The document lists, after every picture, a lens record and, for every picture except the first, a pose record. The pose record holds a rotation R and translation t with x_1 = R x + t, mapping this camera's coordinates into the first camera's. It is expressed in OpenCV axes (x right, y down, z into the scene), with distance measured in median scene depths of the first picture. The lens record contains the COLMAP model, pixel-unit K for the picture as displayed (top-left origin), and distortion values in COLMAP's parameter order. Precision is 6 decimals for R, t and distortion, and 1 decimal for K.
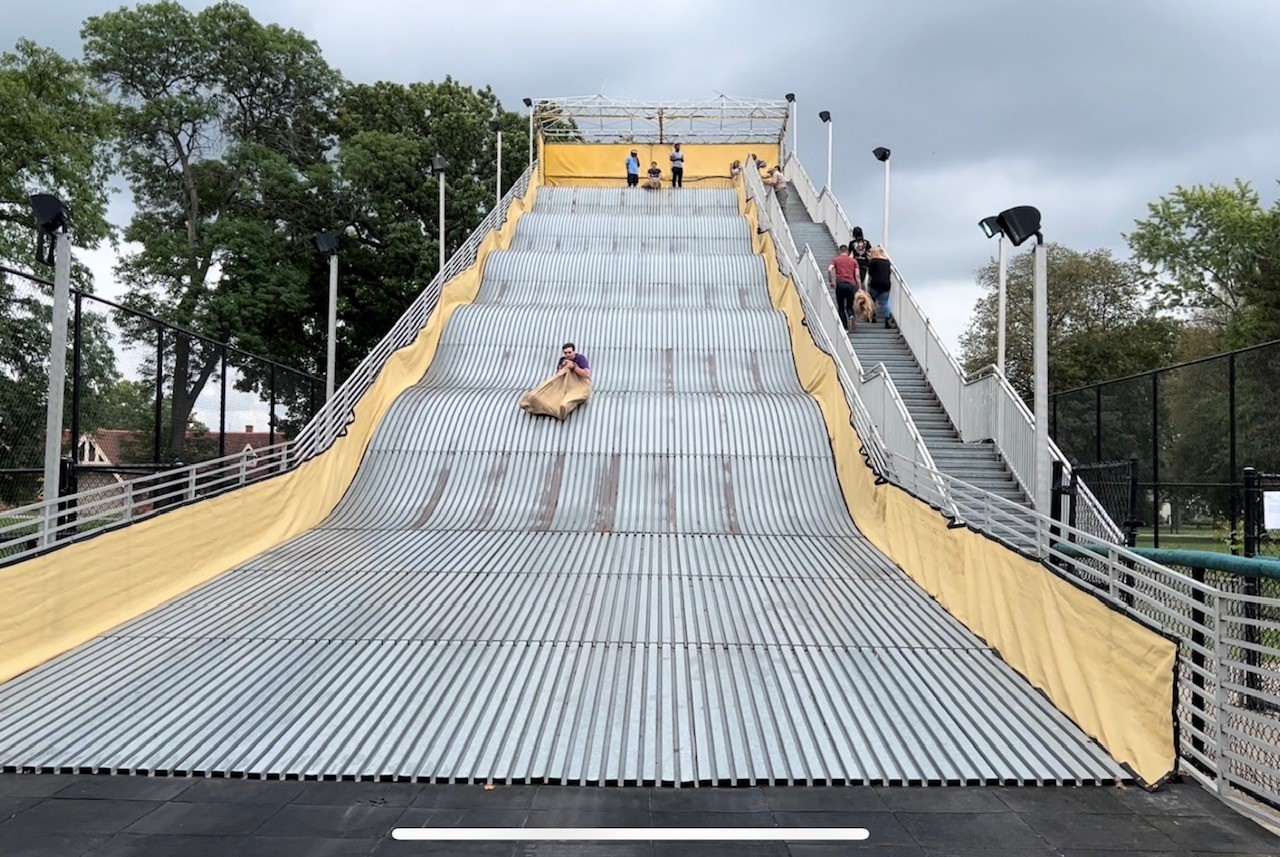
lens RADIAL K [[1317.6, 0, 636.1], [0, 1317.6, 416.7], [0, 0, 1]] dist [0.040534, 0.000000]
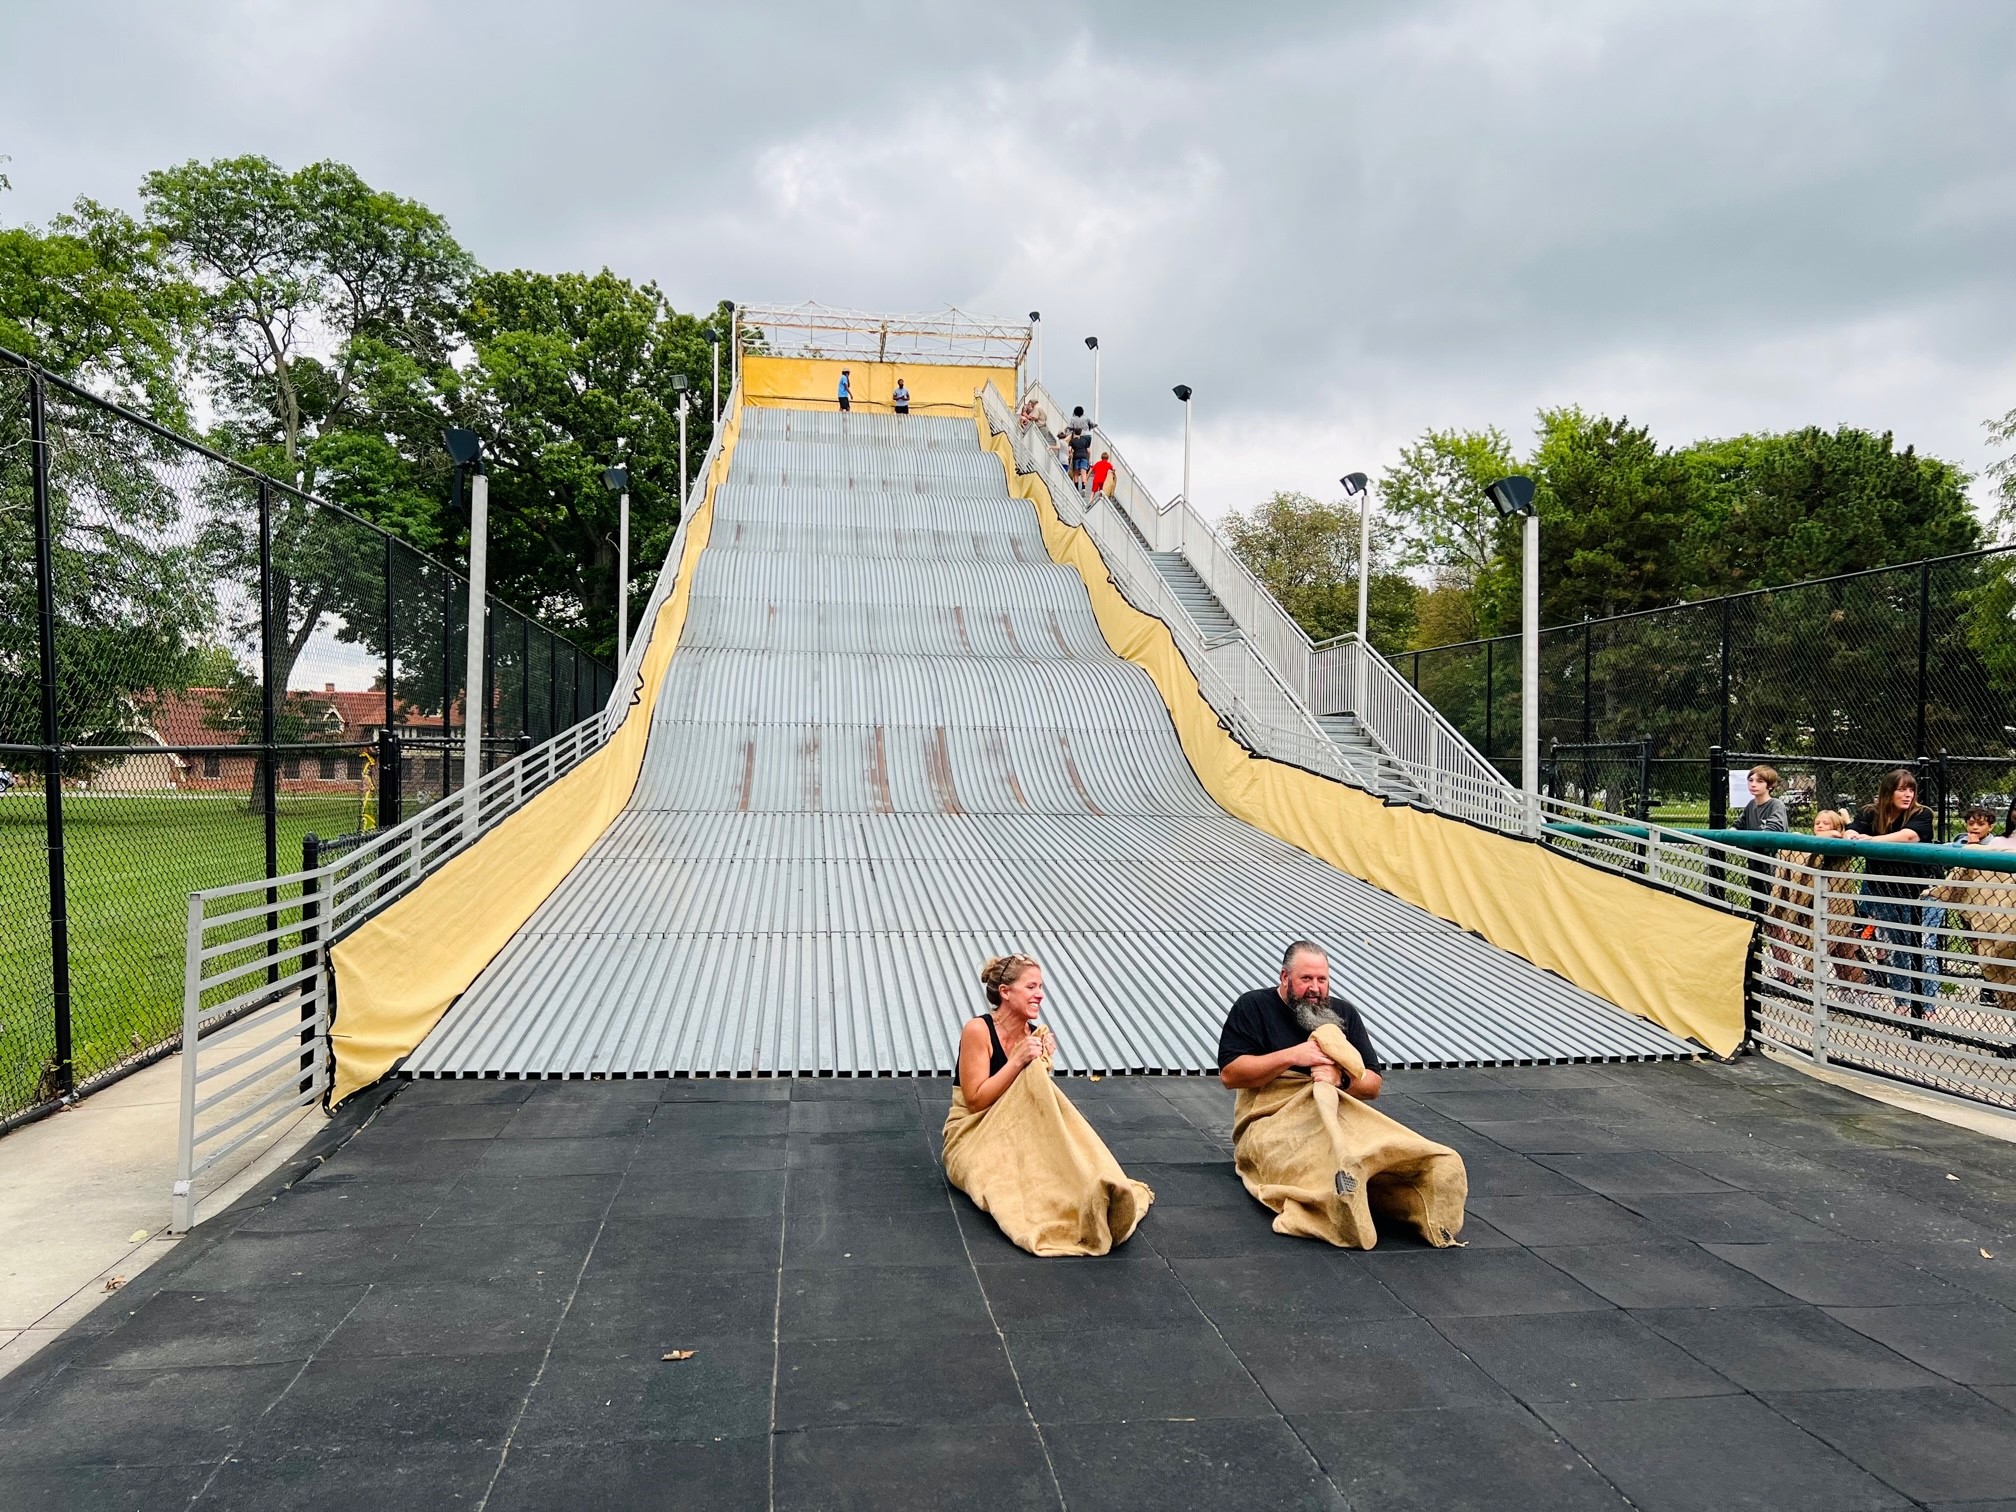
lens RADIAL K [[1516.2, 0, 1012.3], [0, 1516.2, 765.5], [0, 0, 1]] dist [0.055362, -0.056634]
pose [[0.988382, -0.000113, 0.151987, -0.050024], [-0.008745, 0.998301, 0.057607, -0.002018], [-0.151735, -0.058267, 0.986702, -0.011596]]
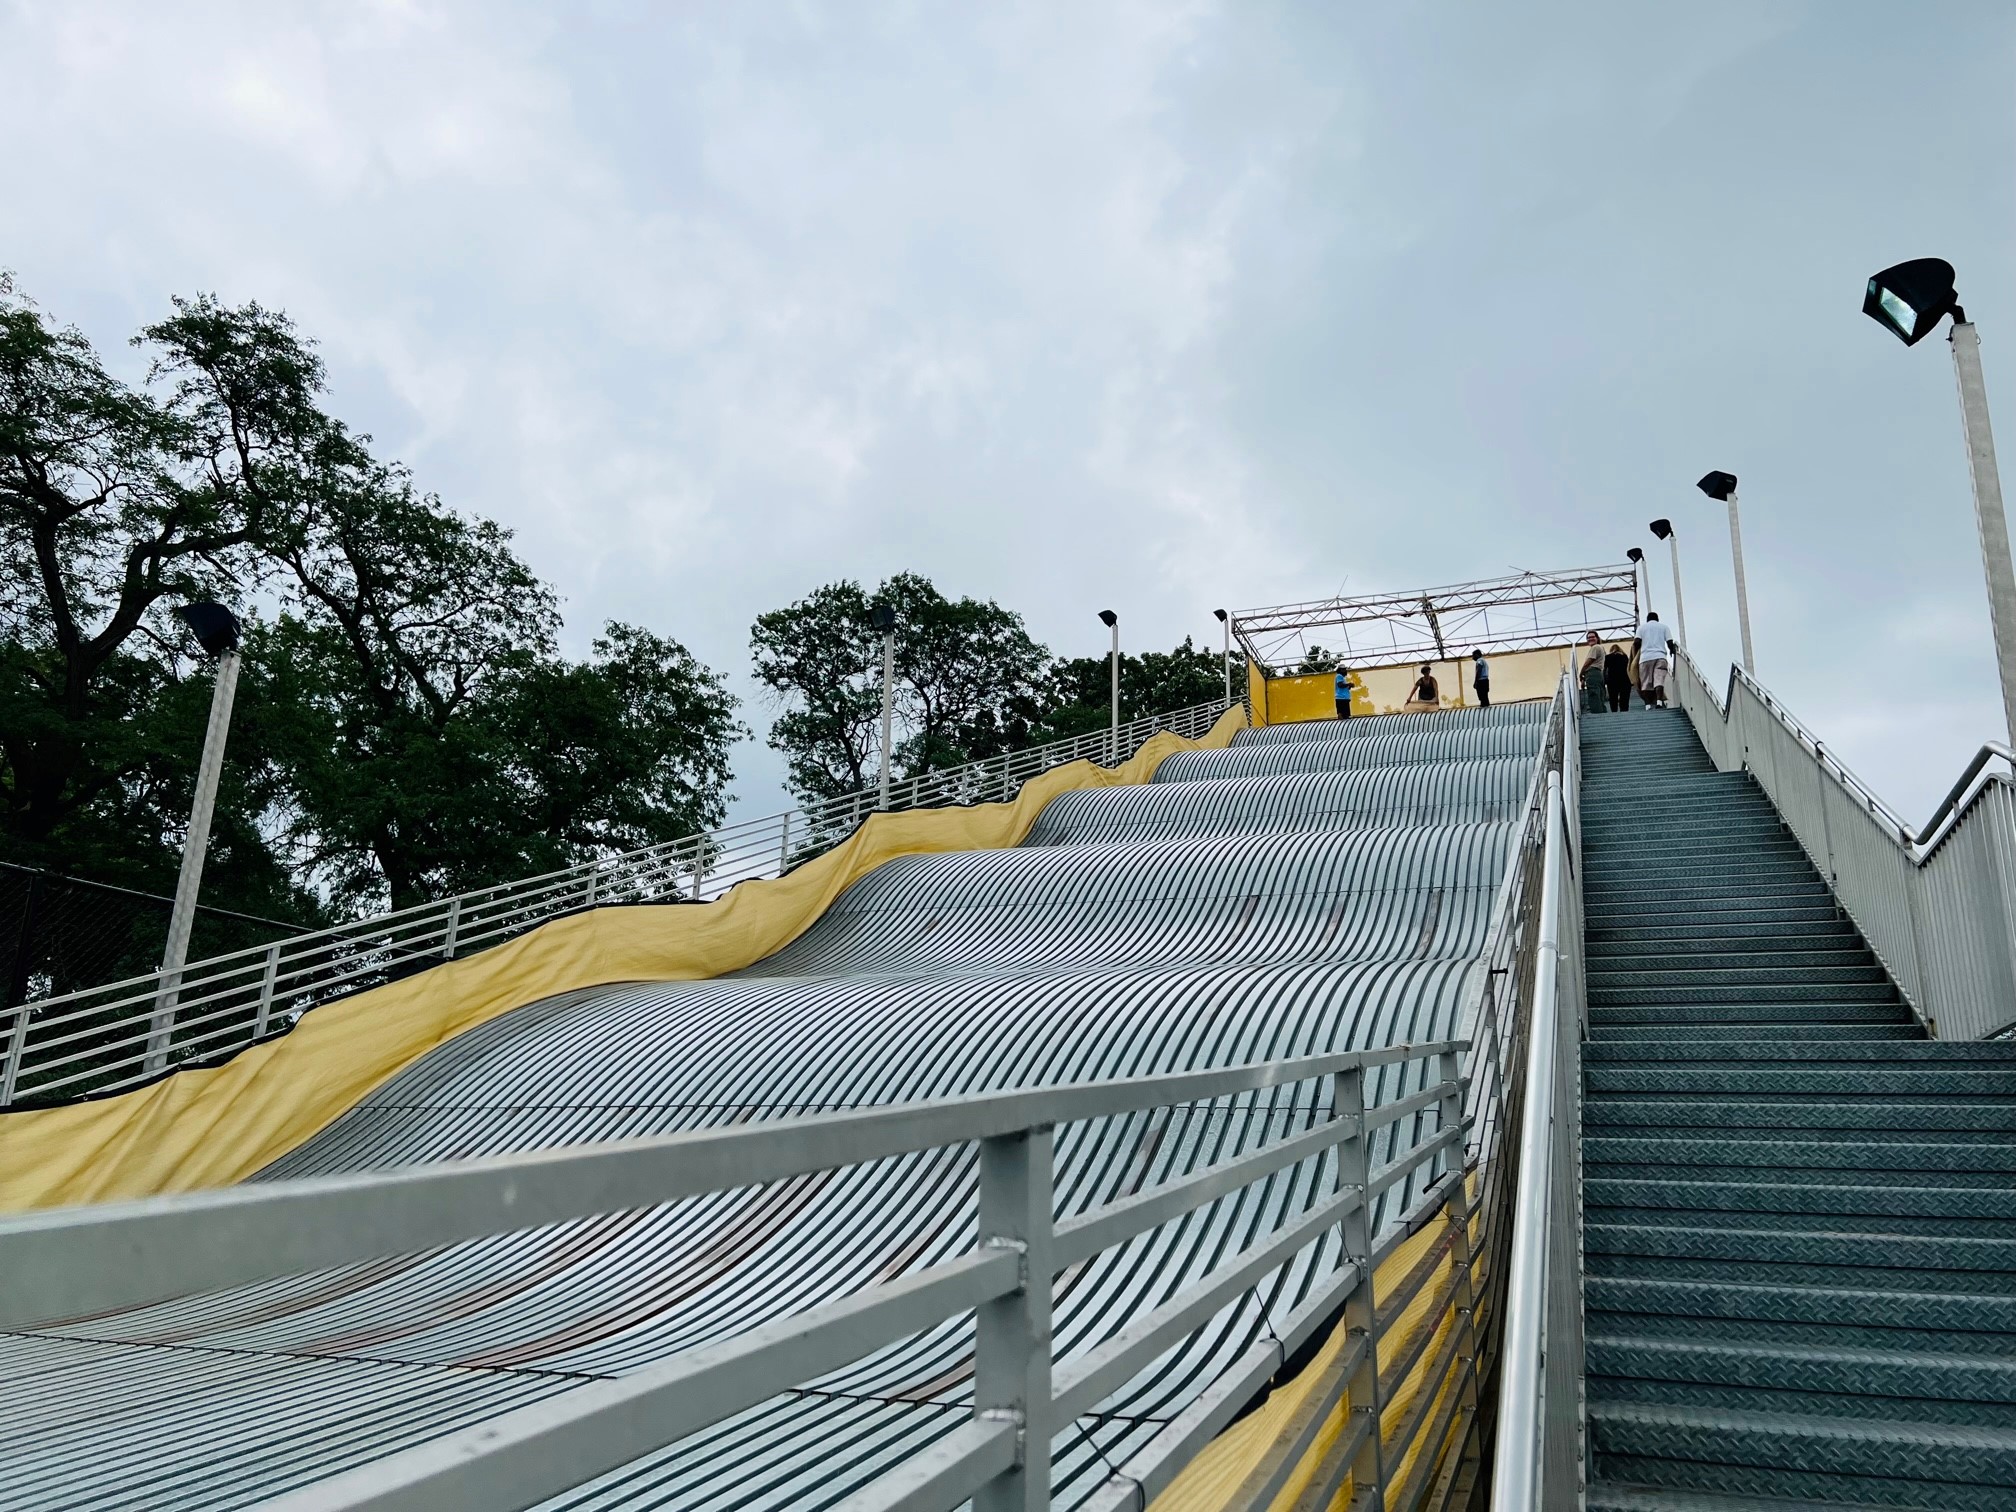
lens RADIAL K [[1516.2, 0, 996.7], [0, 1516.2, 765.6], [0, 0, 1]] dist [0.055362, -0.056634]
pose [[0.934623, -0.090108, -0.344036, 0.071439], [0.012542, 0.975120, -0.221325, 0.012492], [0.355419, 0.202540, 0.912499, 0.243061]]
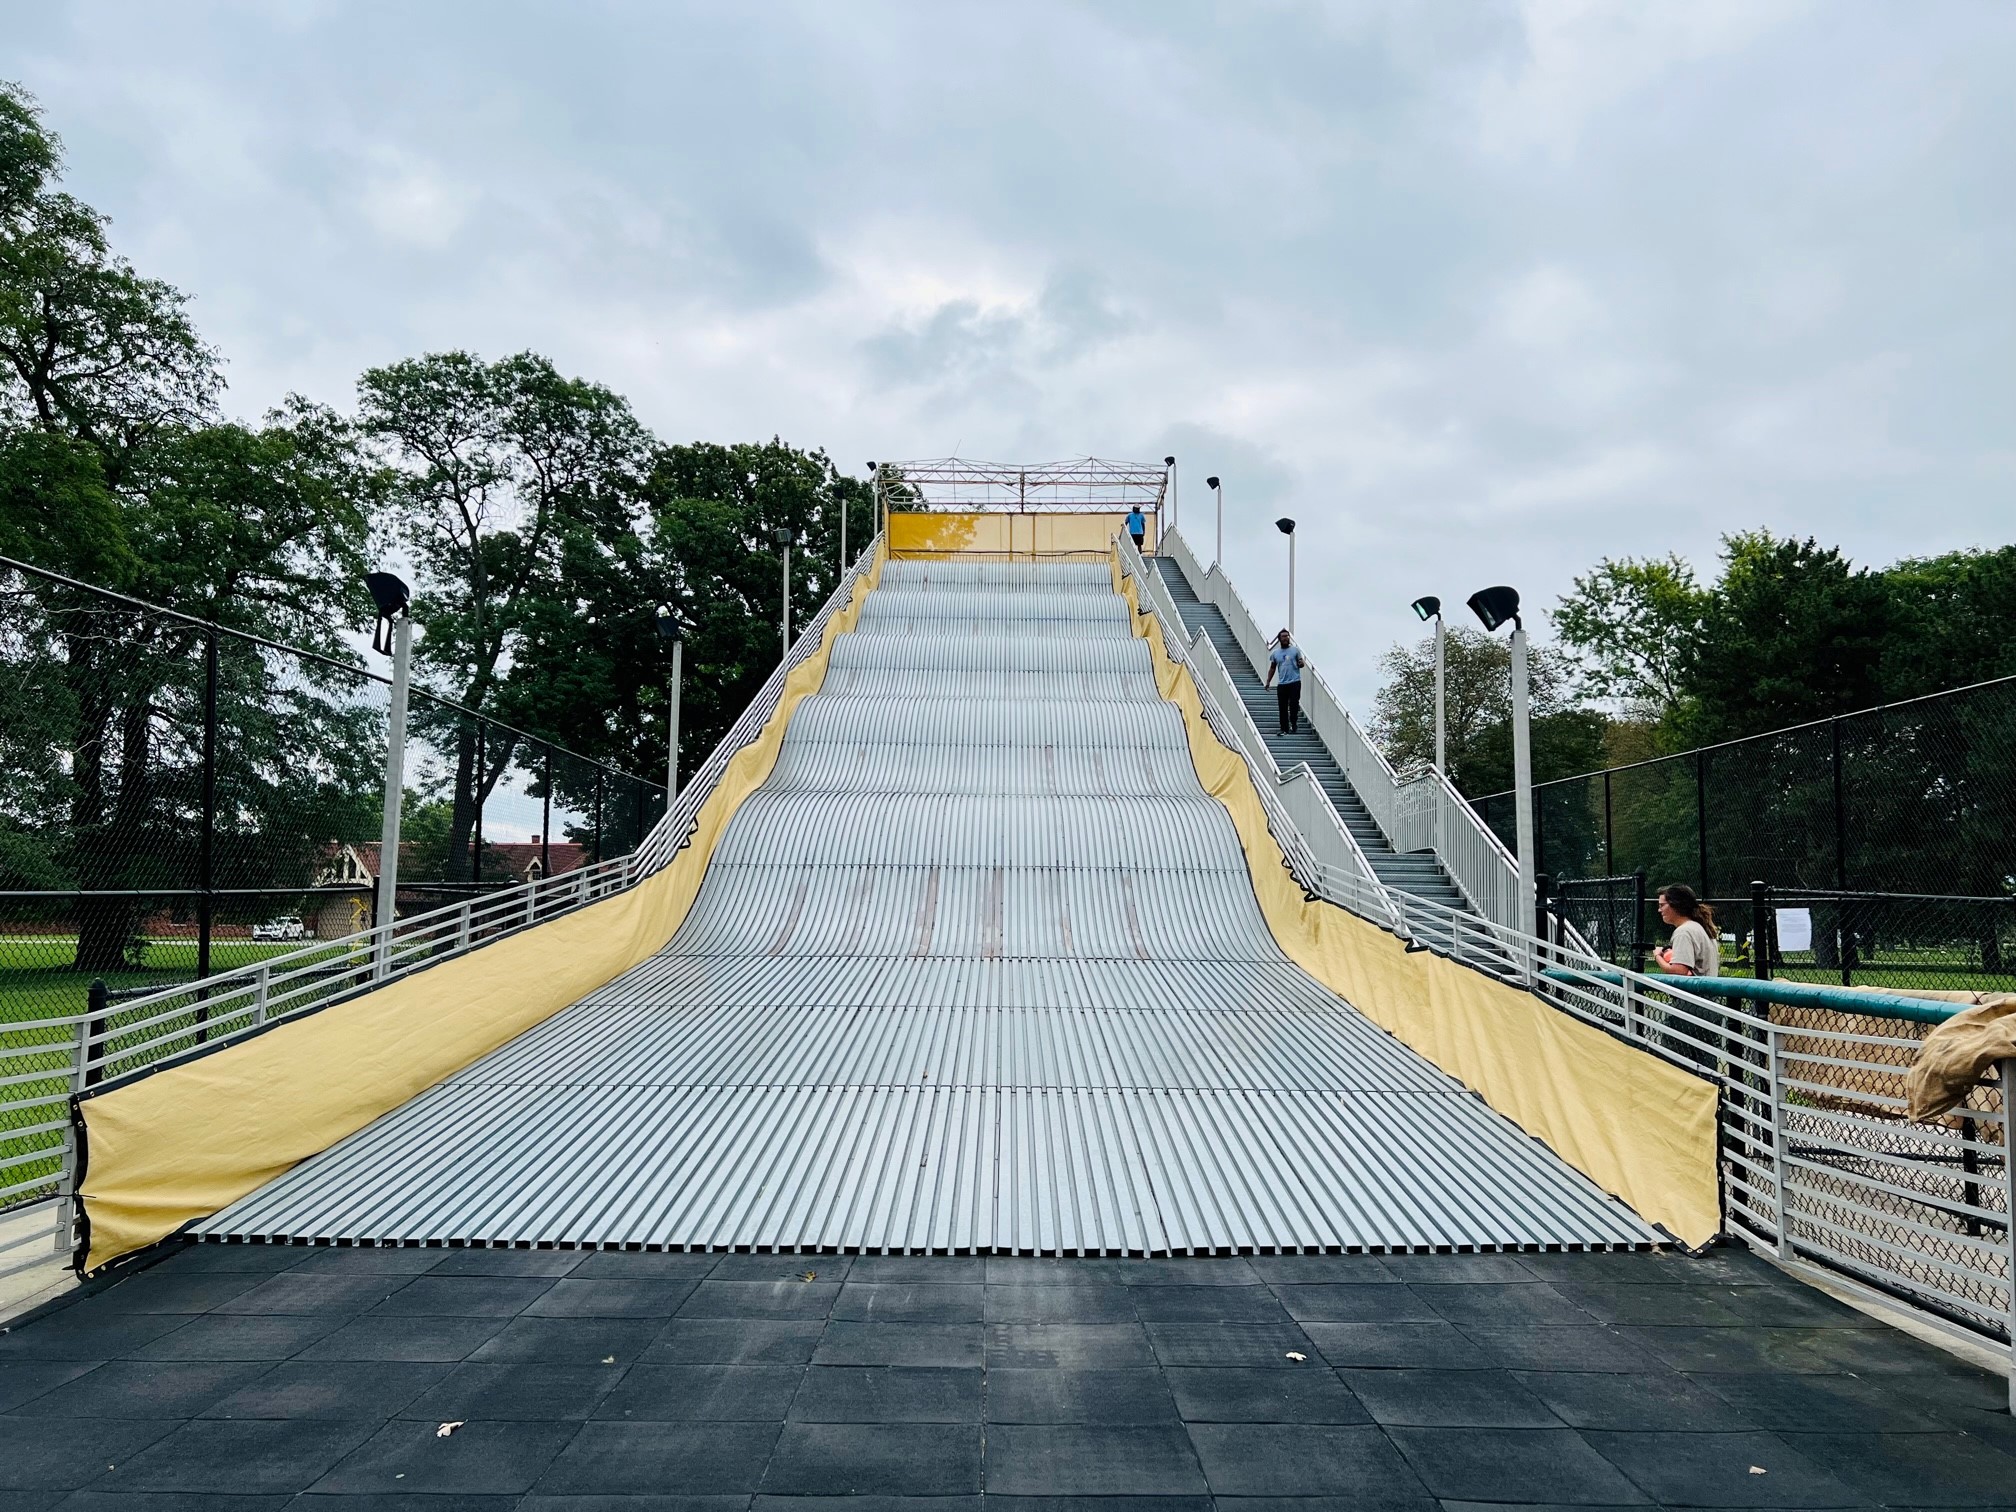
lens RADIAL K [[1516.2, 0, 1007.8], [0, 1516.2, 743.1], [0, 0, 1]] dist [0.055362, -0.056634]
pose [[0.999806, -0.002770, 0.019481, -0.011479], [0.003790, 0.998614, -0.052492, -0.000377], [-0.019308, 0.052556, 0.998431, -0.001329]]
